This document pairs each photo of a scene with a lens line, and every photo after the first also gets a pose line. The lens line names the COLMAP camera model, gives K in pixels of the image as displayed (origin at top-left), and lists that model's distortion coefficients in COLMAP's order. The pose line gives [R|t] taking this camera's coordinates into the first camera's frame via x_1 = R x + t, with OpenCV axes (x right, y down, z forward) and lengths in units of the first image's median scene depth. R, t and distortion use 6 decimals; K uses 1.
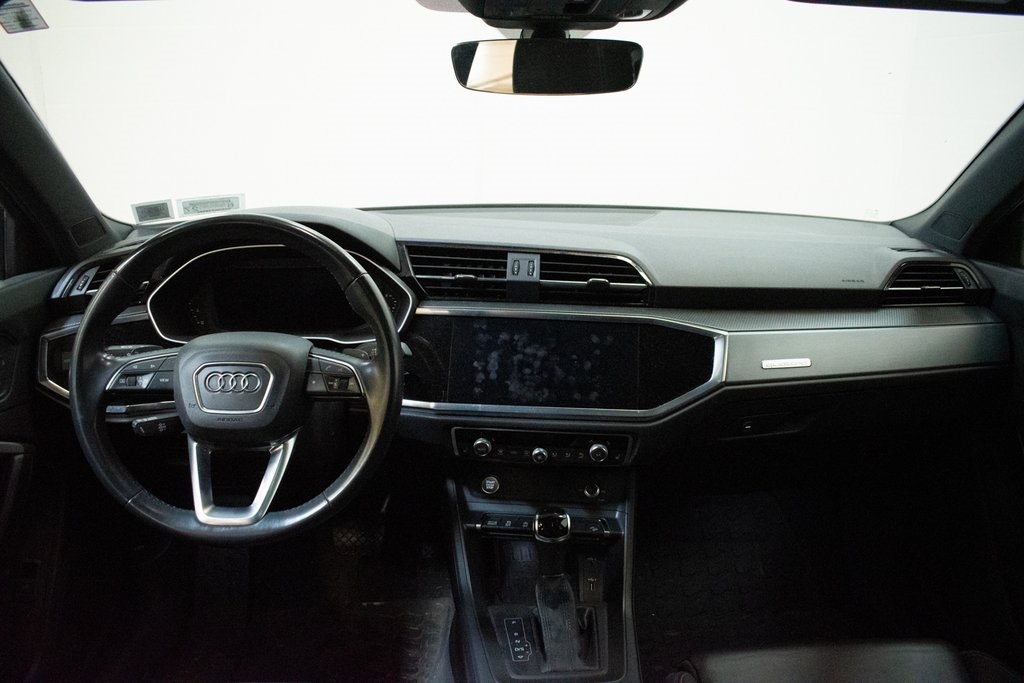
lens RADIAL K [[803.5, 0, 506.4], [0, 803.5, 339.0], [0, 0, 1]] dist [-0.104400, 0.019341]
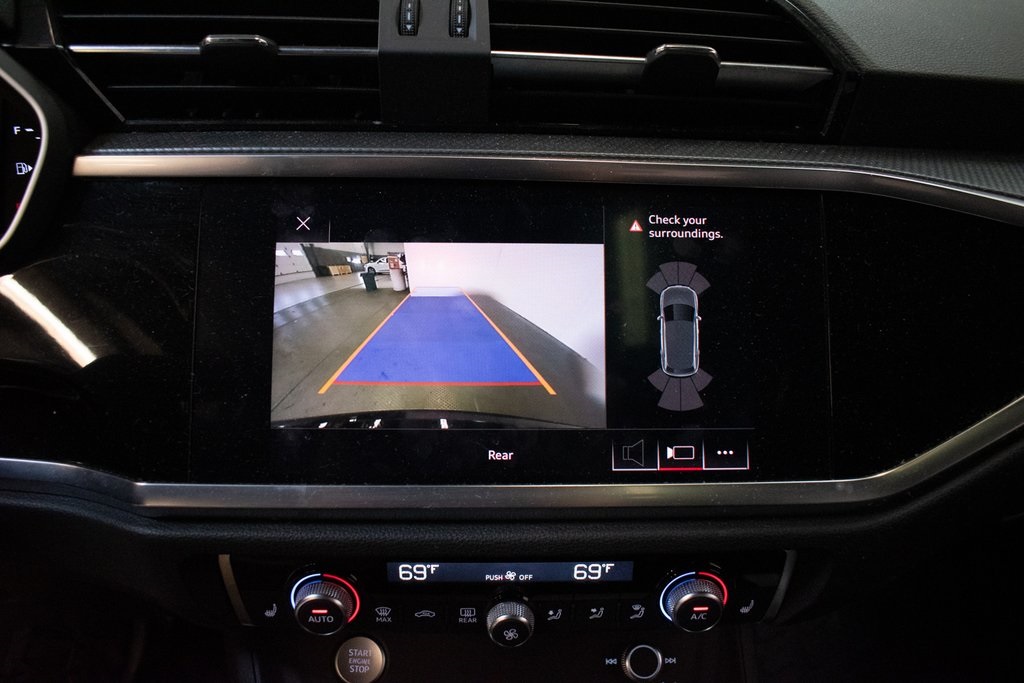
lens RADIAL K [[803.5, 0, 516.2], [0, 803.5, 337.5], [0, 0, 1]] dist [-0.104400, 0.019341]
pose [[0.987812, -0.041666, 0.149971, 0.002345], [0.022781, 0.991831, 0.125511, -0.004913], [-0.153976, -0.120565, 0.980691, 0.758784]]
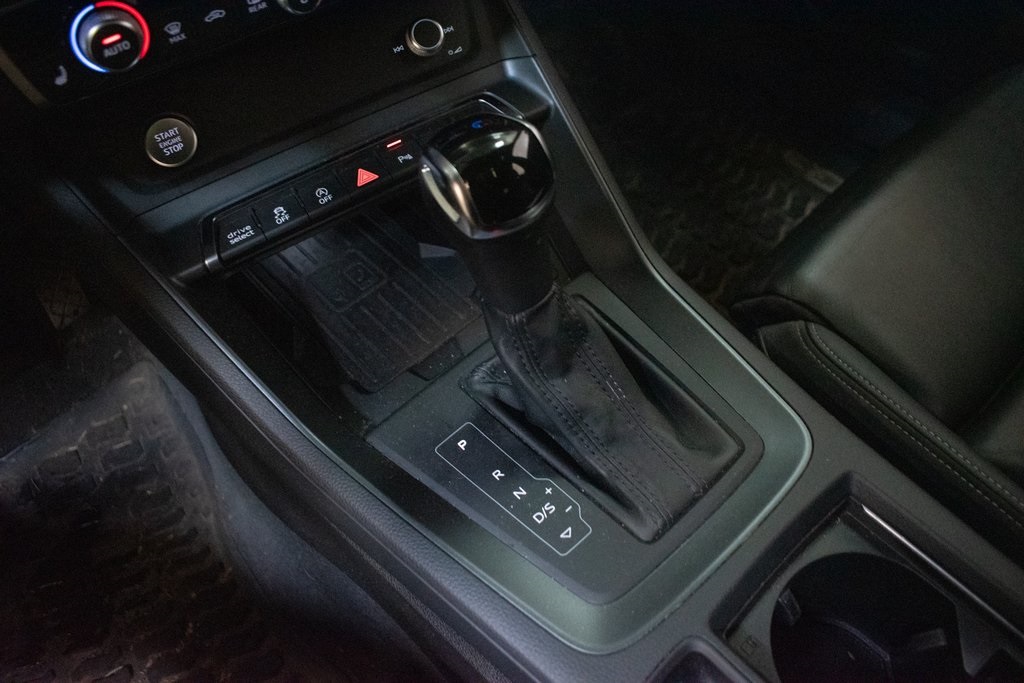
lens RADIAL K [[803.5, 0, 527.7], [0, 803.5, 339.5], [0, 0, 1]] dist [-0.104400, 0.019341]
pose [[0.774569, -0.530287, 0.344730, -0.072761], [0.256271, 0.761420, 0.595454, 0.096329], [-0.578245, -0.372875, 0.725669, 0.719452]]
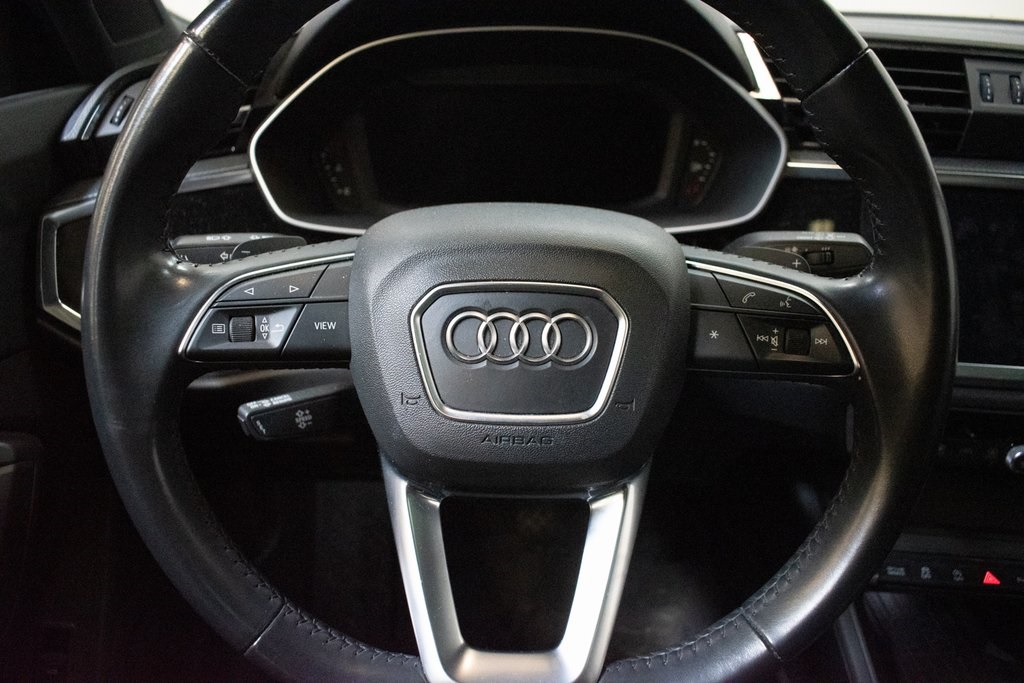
lens RADIAL K [[803.5, 0, 509.5], [0, 803.5, 341.4], [0, 0, 1]] dist [-0.104400, 0.019341]
pose [[0.997800, 0.017679, -0.063889, -0.276400], [-0.008482, 0.989909, 0.141452, 0.003055], [0.065745, -0.140599, 0.987881, 0.534725]]
